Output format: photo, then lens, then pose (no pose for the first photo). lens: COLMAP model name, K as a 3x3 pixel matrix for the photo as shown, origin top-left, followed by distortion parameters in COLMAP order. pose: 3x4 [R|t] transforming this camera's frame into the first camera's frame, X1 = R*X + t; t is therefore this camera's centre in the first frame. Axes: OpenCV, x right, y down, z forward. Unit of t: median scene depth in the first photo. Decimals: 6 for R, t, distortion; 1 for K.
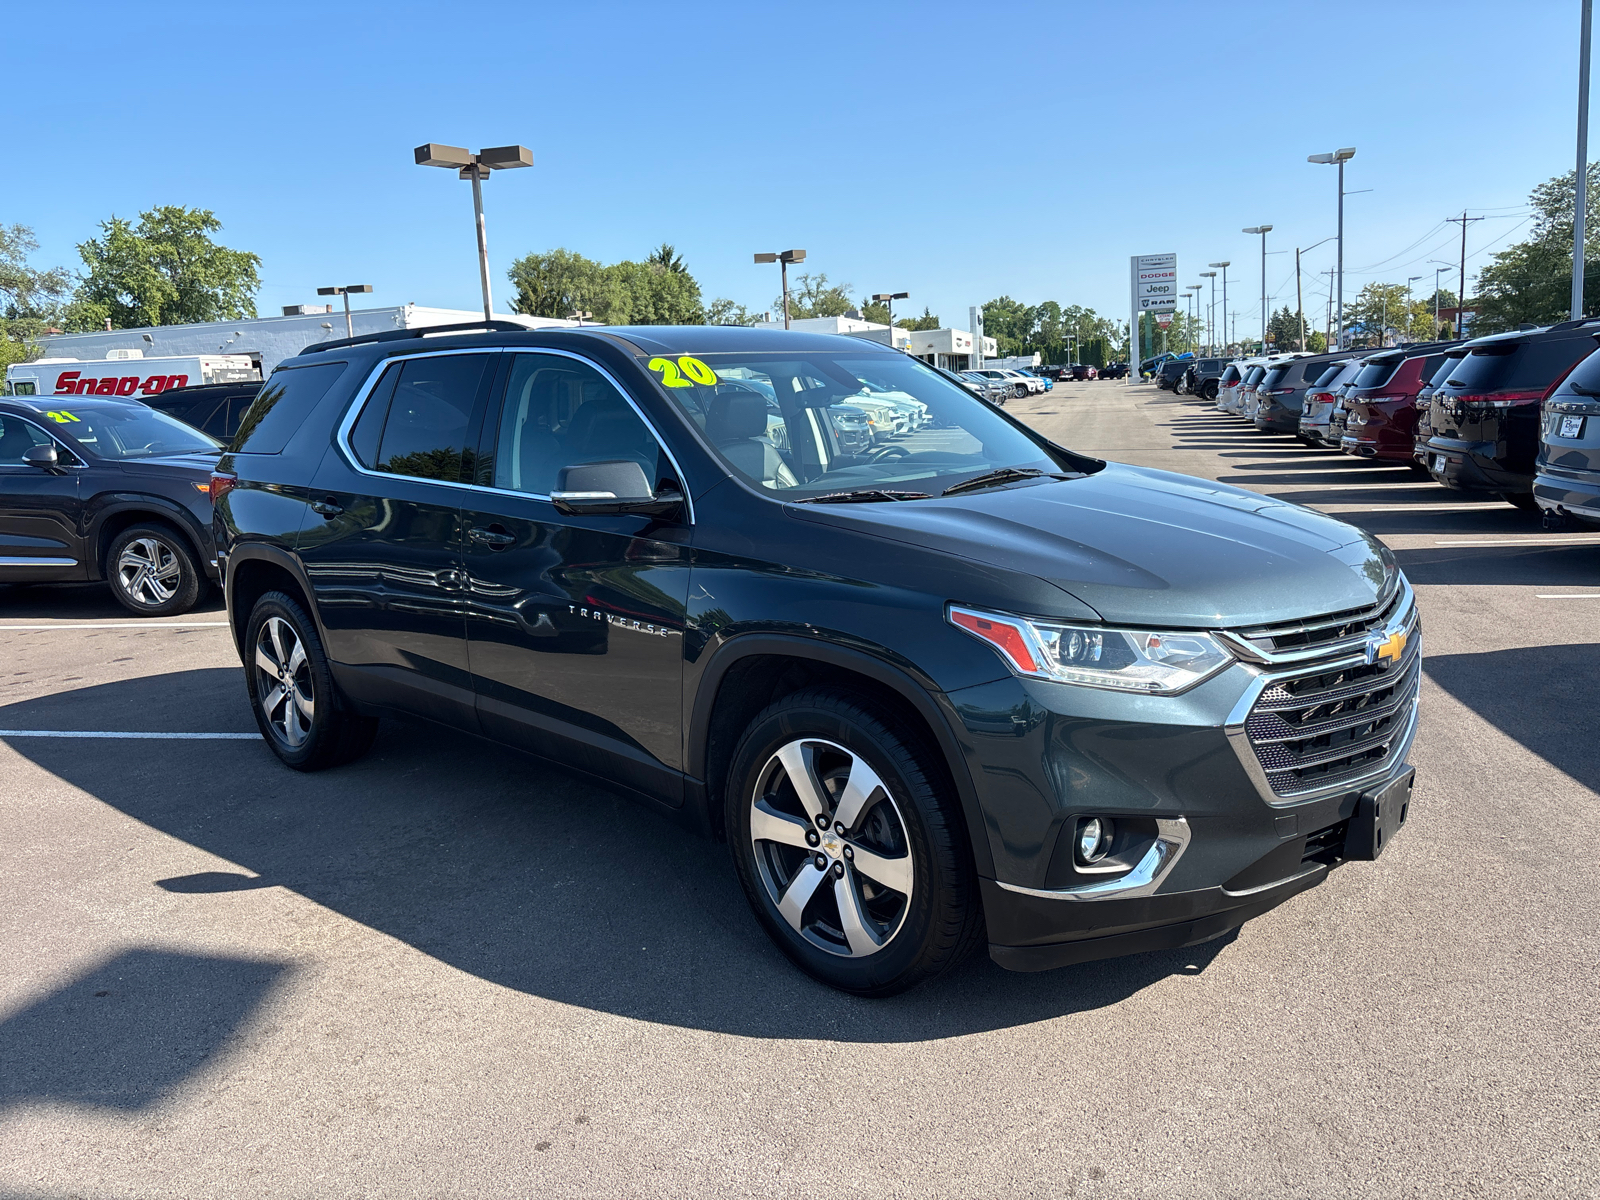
lens RADIAL K [[1204.9, 0, 803.9], [0, 1204.9, 588.5], [0, 0, 1]] dist [0.072990, -0.085285]
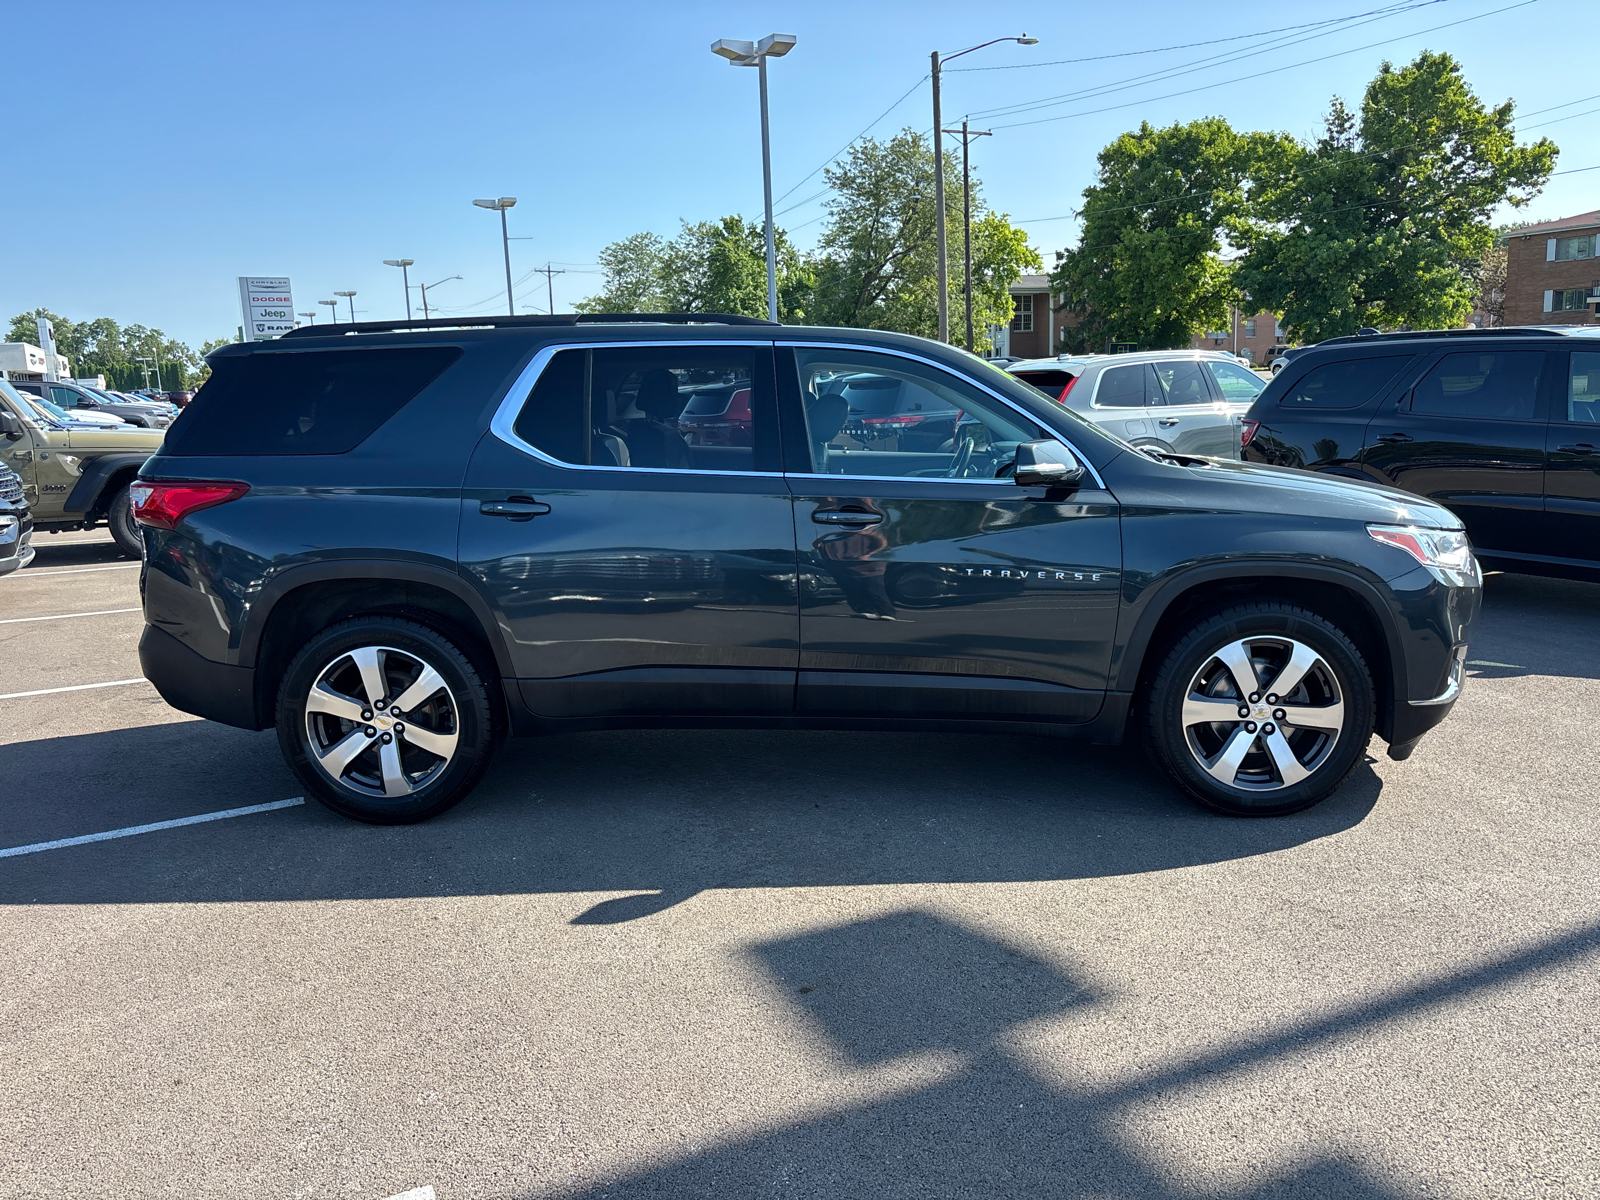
lens RADIAL K [[1240.3, 0, 800.0], [0, 1240.3, 600.0], [0, 0, 1]] dist [0.002395, -0.001296]
pose [[0.753467, -0.083490, 0.652163, -0.762852], [0.096447, 0.995210, 0.015978, 0.005659], [-0.650373, 0.050860, 0.757910, 0.151984]]
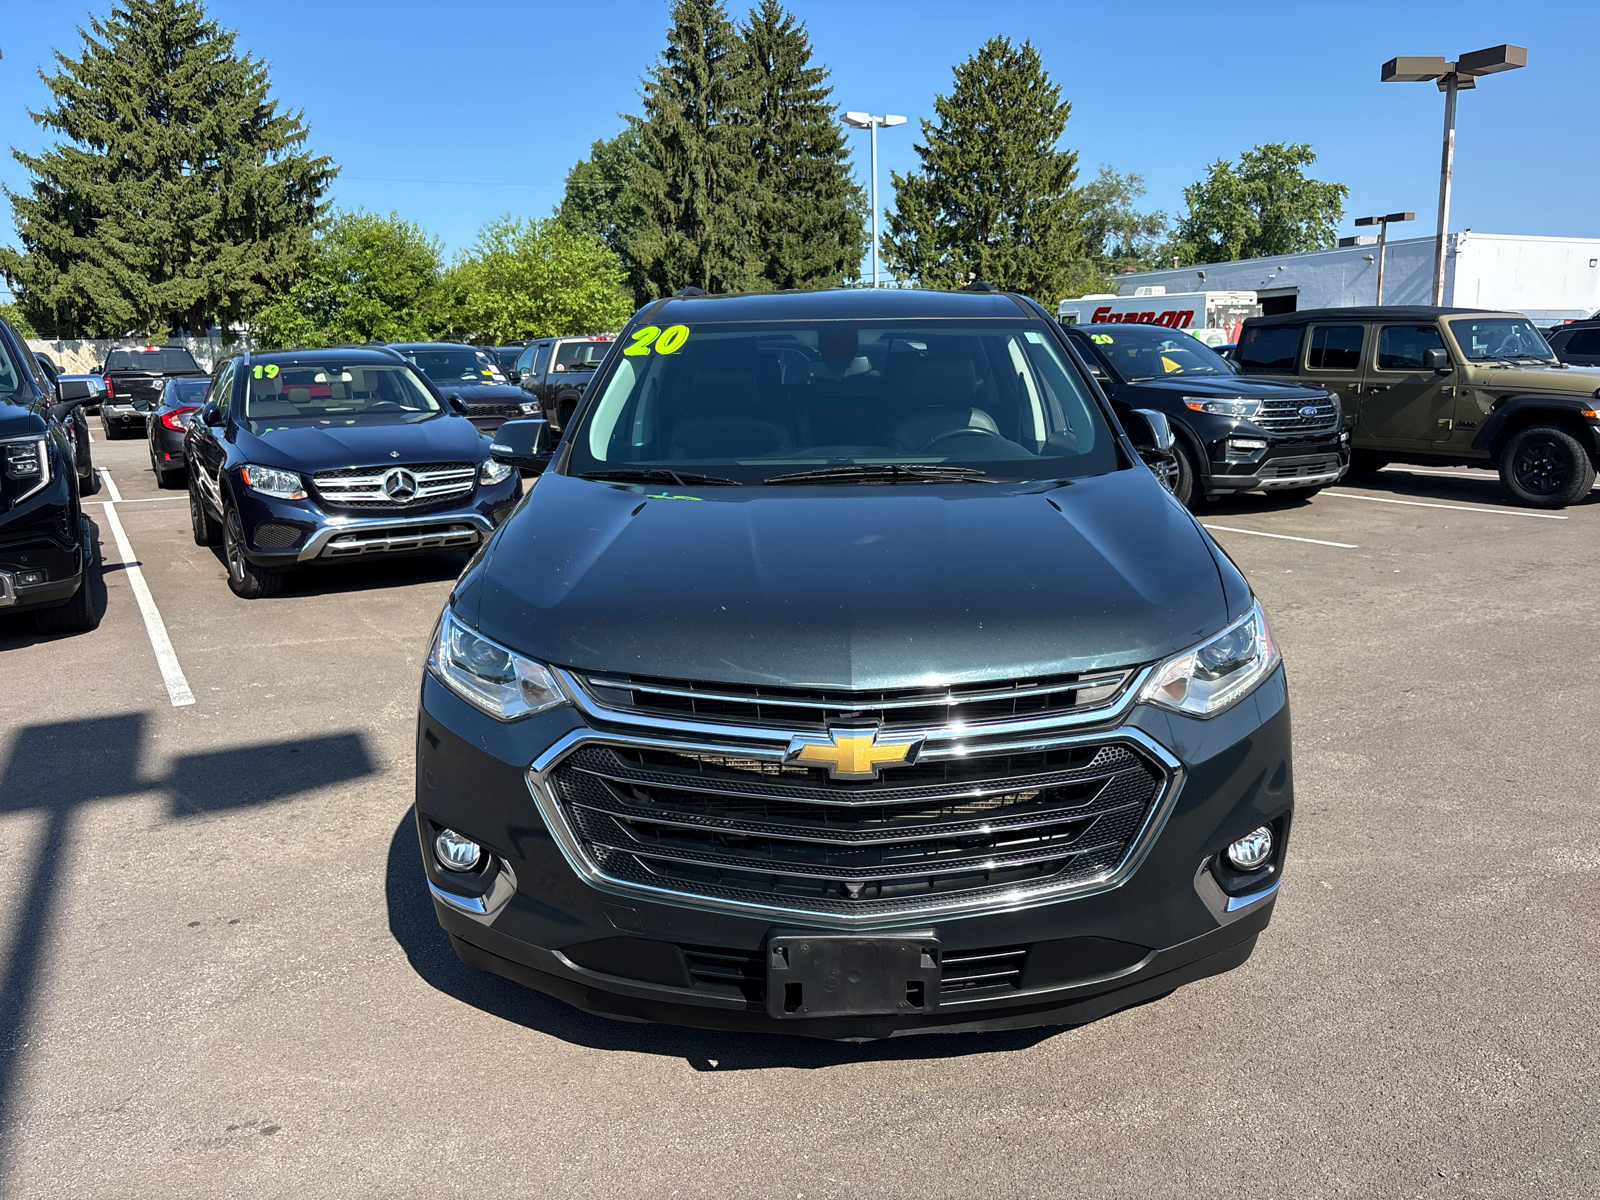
lens RADIAL K [[1204.7, 0, 804.9], [0, 1204.7, 582.3], [0, 0, 1]] dist [0.071509, -0.082655]
pose [[0.658719, 0.175550, -0.731623, 0.562732], [-0.139432, 0.984038, 0.110579, -0.075111], [0.739357, 0.029171, 0.672682, 0.284342]]
